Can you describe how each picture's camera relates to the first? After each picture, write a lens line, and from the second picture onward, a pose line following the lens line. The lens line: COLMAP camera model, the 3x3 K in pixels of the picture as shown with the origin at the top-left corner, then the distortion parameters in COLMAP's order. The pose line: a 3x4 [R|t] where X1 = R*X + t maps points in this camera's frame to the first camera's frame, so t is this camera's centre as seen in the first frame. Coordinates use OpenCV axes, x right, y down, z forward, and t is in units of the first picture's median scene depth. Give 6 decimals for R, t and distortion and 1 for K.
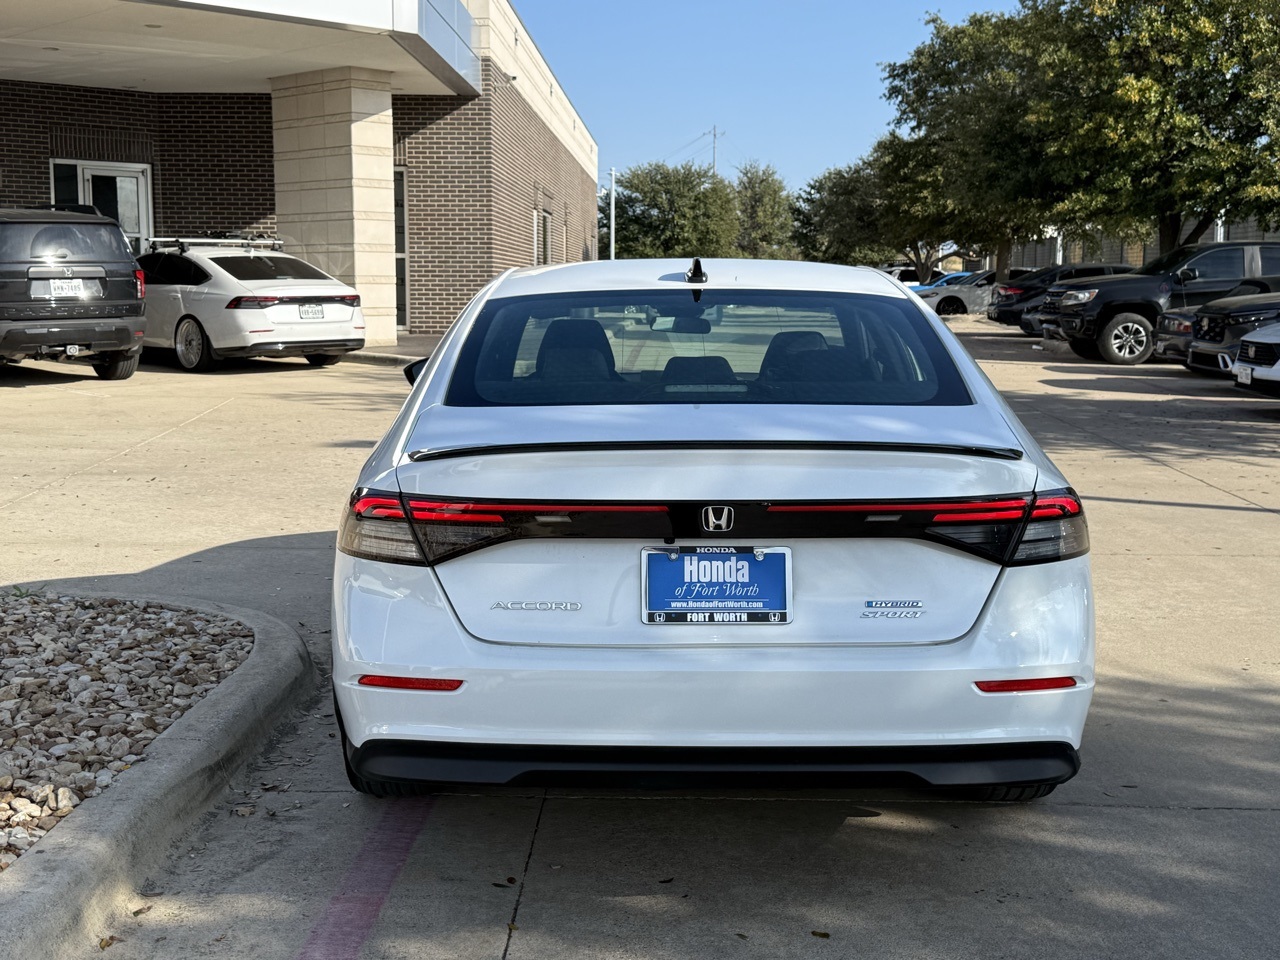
lens RADIAL K [[1605.6, 0, 647.5], [0, 1605.6, 473.3], [0, 0, 1]] dist [0.195664, -0.440043]
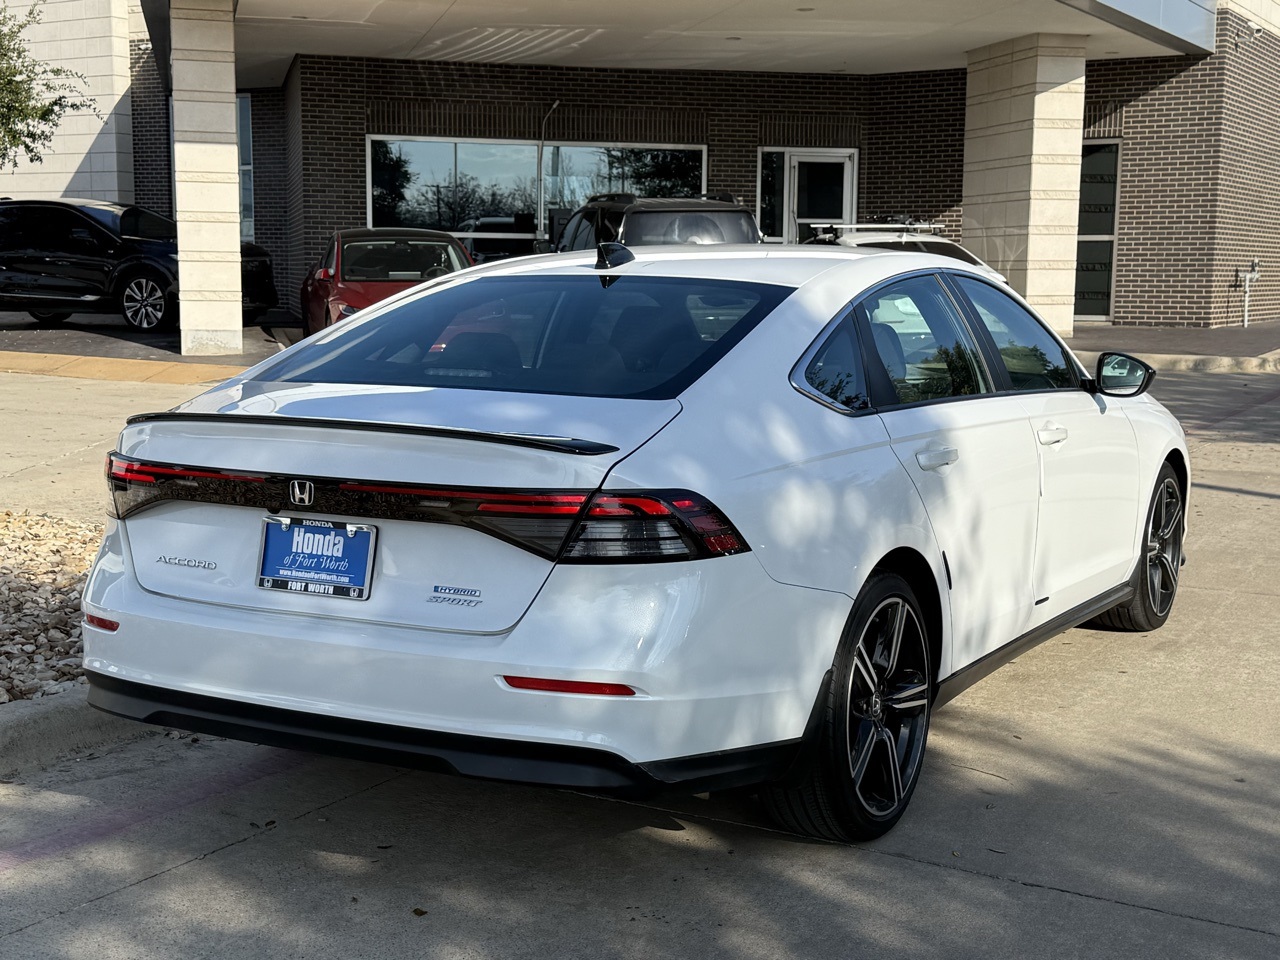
lens RADIAL K [[1754.9, 0, 640.0], [0, 1754.9, 480.0], [0, 0, 1]] dist [0.173421, -0.357233]
pose [[0.869257, 0.064645, -0.490115, 0.127835], [-0.063752, 0.997794, 0.018536, -0.002451], [0.490232, 0.015133, 0.871460, 0.017233]]
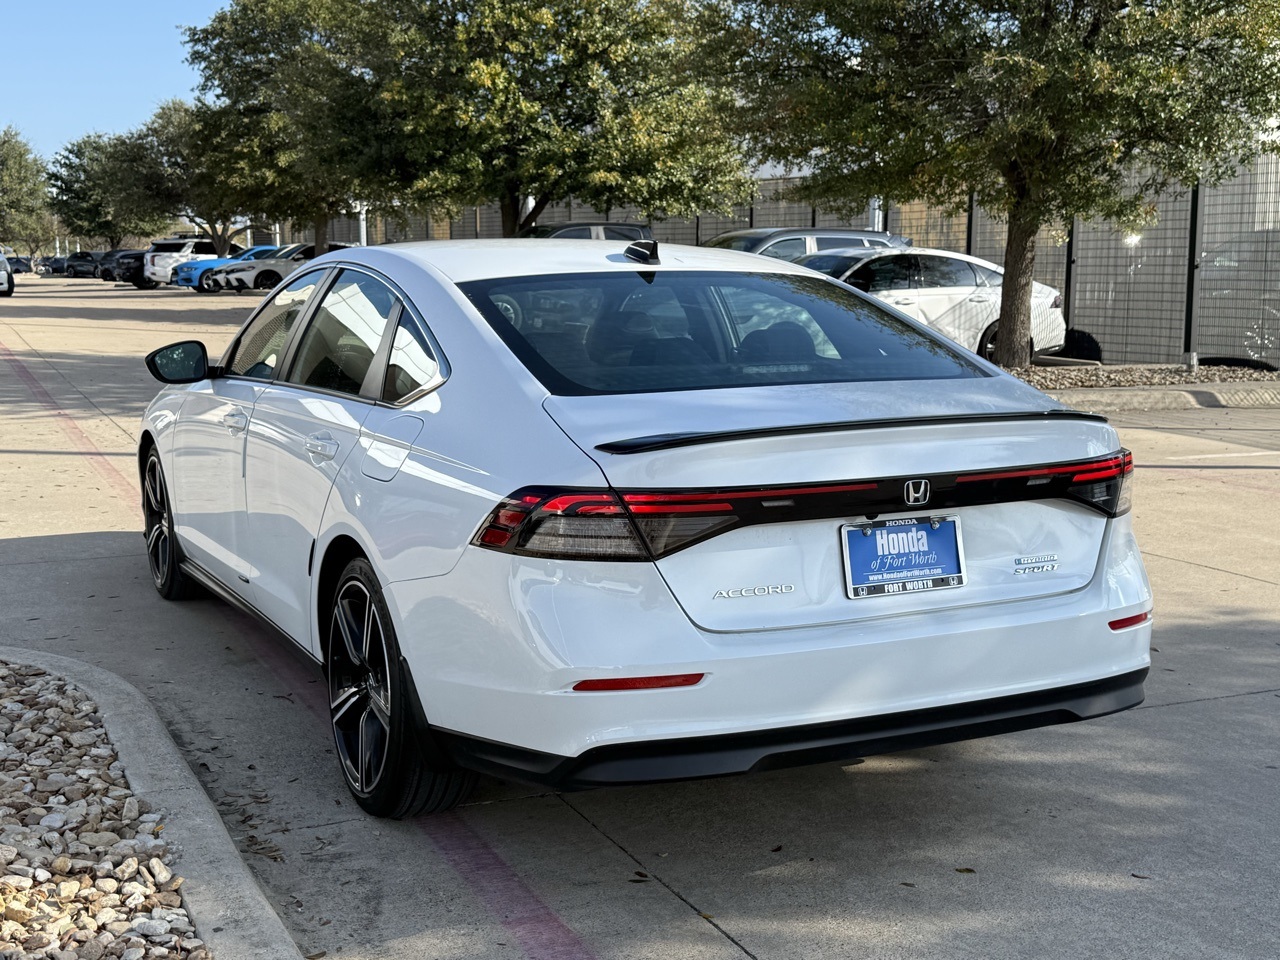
lens RADIAL K [[1605.6, 0, 647.5], [0, 1605.6, 473.3], [0, 0, 1]] dist [0.195664, -0.440043]
pose [[0.892036, -0.061620, 0.447743, -0.093812], [0.054262, 0.998098, 0.029256, -0.003930], [-0.448694, -0.001801, 0.893683, 0.021847]]
